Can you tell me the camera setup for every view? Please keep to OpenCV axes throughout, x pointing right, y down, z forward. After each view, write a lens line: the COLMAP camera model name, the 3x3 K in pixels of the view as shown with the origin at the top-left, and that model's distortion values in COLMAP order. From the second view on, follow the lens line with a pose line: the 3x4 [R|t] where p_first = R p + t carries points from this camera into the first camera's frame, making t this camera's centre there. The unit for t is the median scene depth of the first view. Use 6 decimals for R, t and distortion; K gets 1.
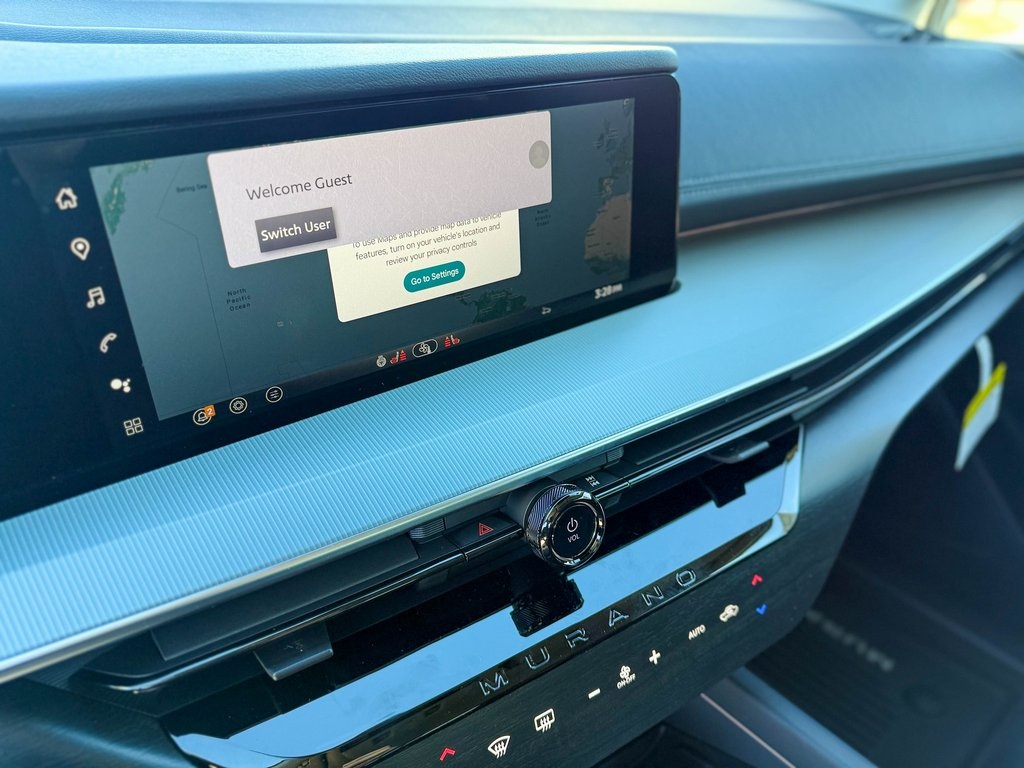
lens RADIAL K [[734.0, 0, 514.3], [0, 734.0, 392.0], [0, 0, 1]] dist [0.011840, -0.022912]
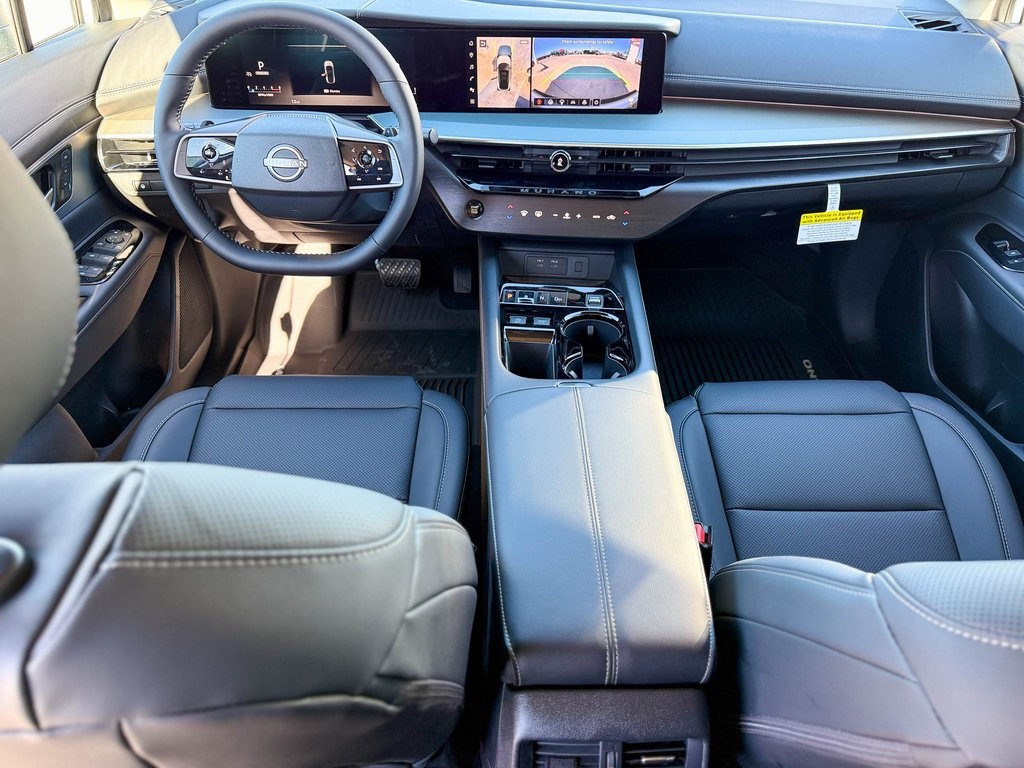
lens RADIAL K [[734.0, 0, 512.1], [0, 734.0, 389.2], [0, 0, 1]] dist [0.011840, -0.022912]
pose [[0.782199, 0.391828, -0.484393, 1.899526], [-0.312359, 0.919340, 0.239261, 0.390667], [0.539071, -0.035845, 0.841497, -2.007308]]
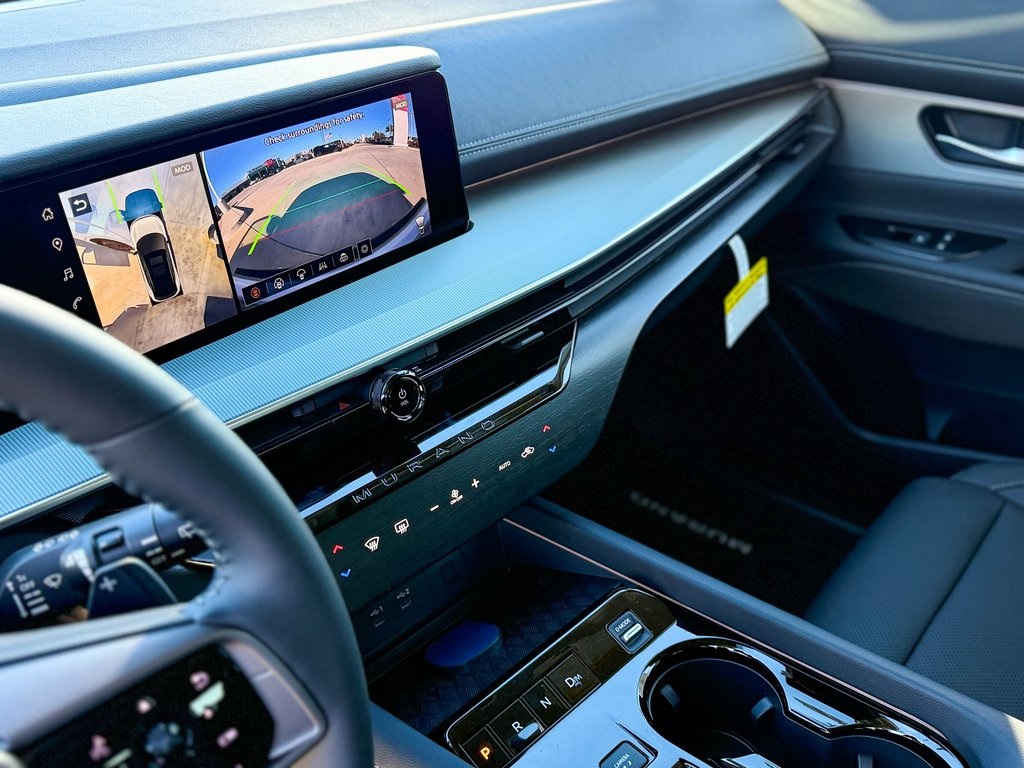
lens RADIAL K [[934.7, 0, 531.0], [0, 934.7, 398.1], [0, 0, 1]] dist [0.019313, 0.000000]
pose [[0.978952, -0.138046, 0.150320, 0.044777], [0.133590, 0.990253, 0.039399, 0.137773], [-0.154294, -0.018489, 0.987852, -0.843253]]
